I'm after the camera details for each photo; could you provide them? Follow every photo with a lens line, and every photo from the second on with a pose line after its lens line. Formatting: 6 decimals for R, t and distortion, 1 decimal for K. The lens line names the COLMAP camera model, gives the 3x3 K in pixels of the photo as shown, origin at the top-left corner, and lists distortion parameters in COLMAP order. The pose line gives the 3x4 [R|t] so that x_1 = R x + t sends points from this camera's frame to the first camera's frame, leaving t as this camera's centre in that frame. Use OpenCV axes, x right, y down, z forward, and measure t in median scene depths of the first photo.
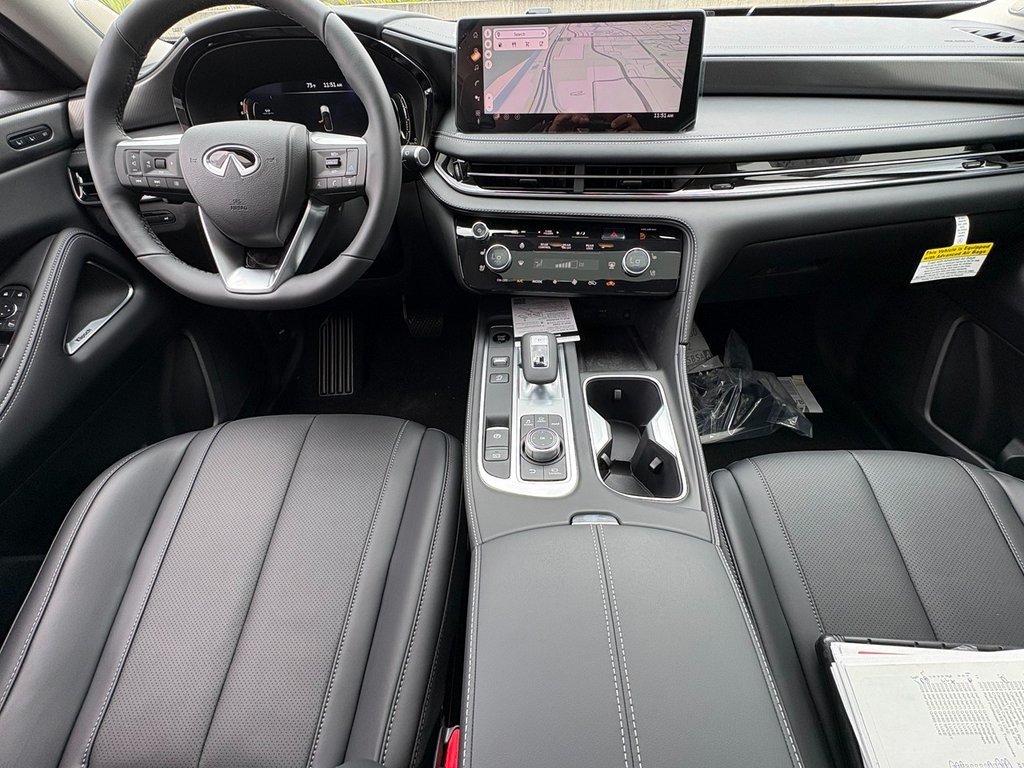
lens RADIAL K [[469.3, 0, 517.1], [0, 469.3, 384.5], [0, 0, 1]] dist [0.001905, 0.000798]
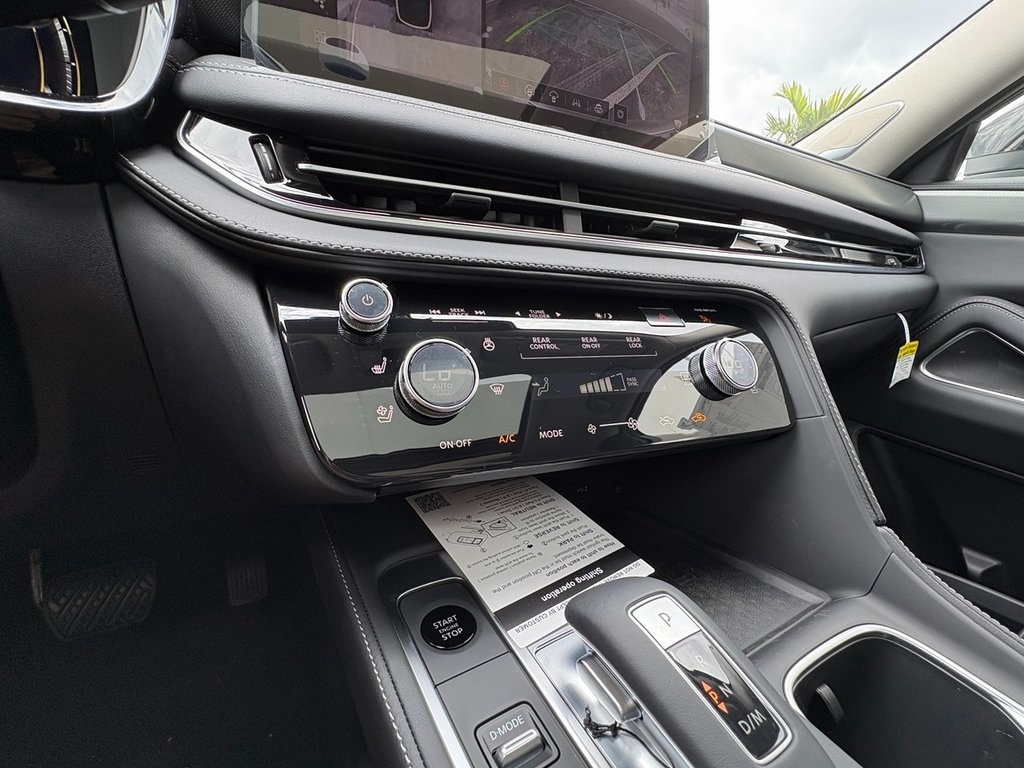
lens RADIAL K [[469.3, 0, 511.0], [0, 469.3, 387.0], [0, 0, 1]] dist [0.001905, 0.000798]
pose [[0.846035, -0.060979, 0.529629, -0.166058], [0.253844, 0.919674, -0.299606, -0.152266], [-0.468816, 0.387920, 0.793555, 0.712780]]
